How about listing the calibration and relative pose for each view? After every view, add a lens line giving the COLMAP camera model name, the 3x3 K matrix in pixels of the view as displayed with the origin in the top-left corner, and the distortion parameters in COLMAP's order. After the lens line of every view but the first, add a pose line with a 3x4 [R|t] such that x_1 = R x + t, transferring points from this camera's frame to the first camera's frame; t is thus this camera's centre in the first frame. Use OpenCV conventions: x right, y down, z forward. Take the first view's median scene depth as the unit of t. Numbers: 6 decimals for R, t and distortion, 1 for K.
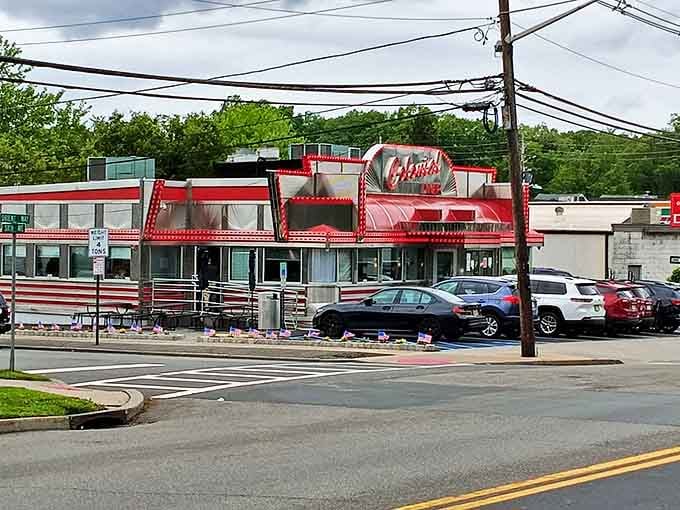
lens RADIAL K [[2084.9, 0, 340.0], [0, 2084.9, 255.0], [0, 0, 1]] dist [-0.034978, -0.196197]
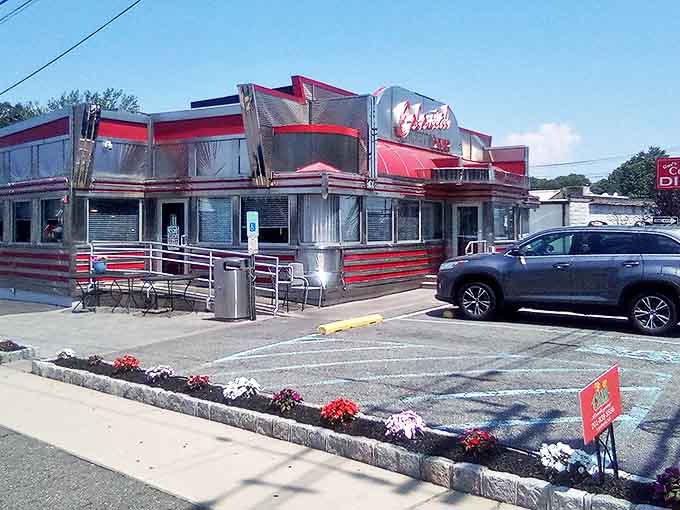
lens RADIAL K [[707.0, 0, 340.0], [0, 707.0, 255.0], [0, 0, 1]] dist [0.130678, -0.004373]
pose [[0.999878, -0.011374, -0.010697, 0.001057], [0.011624, 0.999652, 0.023683, 0.010730], [0.010424, -0.023805, 0.999662, 0.714295]]
